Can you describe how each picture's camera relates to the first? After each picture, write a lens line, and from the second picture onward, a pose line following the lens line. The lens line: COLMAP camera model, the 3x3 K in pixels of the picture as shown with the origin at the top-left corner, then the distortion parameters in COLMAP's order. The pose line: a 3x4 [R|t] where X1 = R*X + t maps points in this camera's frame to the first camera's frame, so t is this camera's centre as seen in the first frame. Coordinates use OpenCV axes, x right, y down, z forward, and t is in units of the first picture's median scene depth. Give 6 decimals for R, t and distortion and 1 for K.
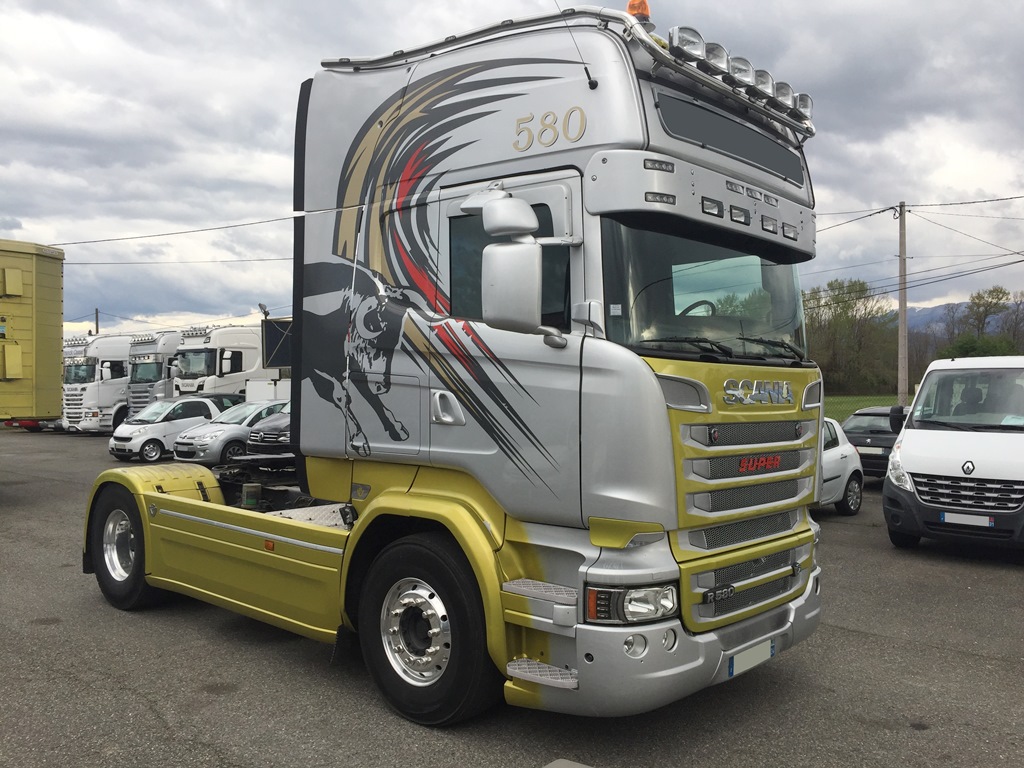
lens RADIAL K [[874.8, 0, 516.9], [0, 874.8, 381.5], [0, 0, 1]] dist [0.081404, -0.113754]
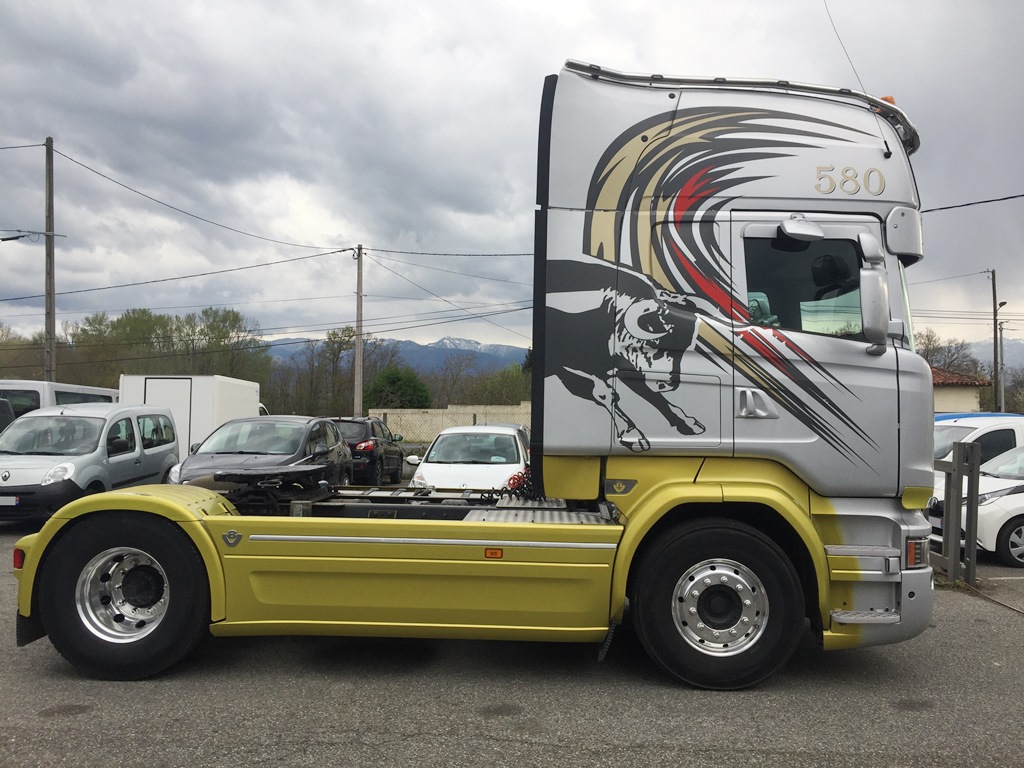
lens RADIAL K [[874.8, 0, 516.9], [0, 874.8, 381.5], [0, 0, 1]] dist [0.081404, -0.113754]
pose [[0.762773, 0.028204, 0.646051, -0.976290], [-0.007863, 0.999379, -0.034346, 0.039766], [-0.646618, 0.021118, 0.762521, 0.303316]]
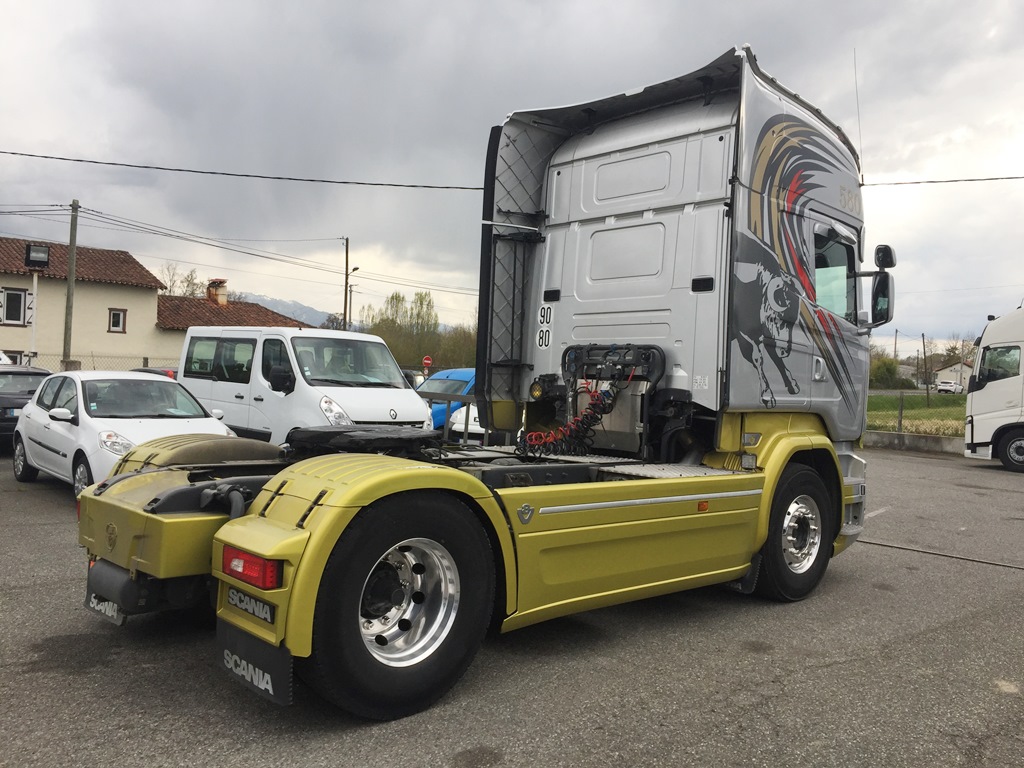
lens RADIAL K [[874.8, 0, 516.9], [0, 874.8, 381.5], [0, 0, 1]] dist [0.081404, -0.113754]
pose [[0.069503, -0.004065, 0.997573, -1.424798], [-0.042000, 0.999093, 0.006997, 0.055377], [-0.996697, -0.042384, 0.069270, 1.285363]]
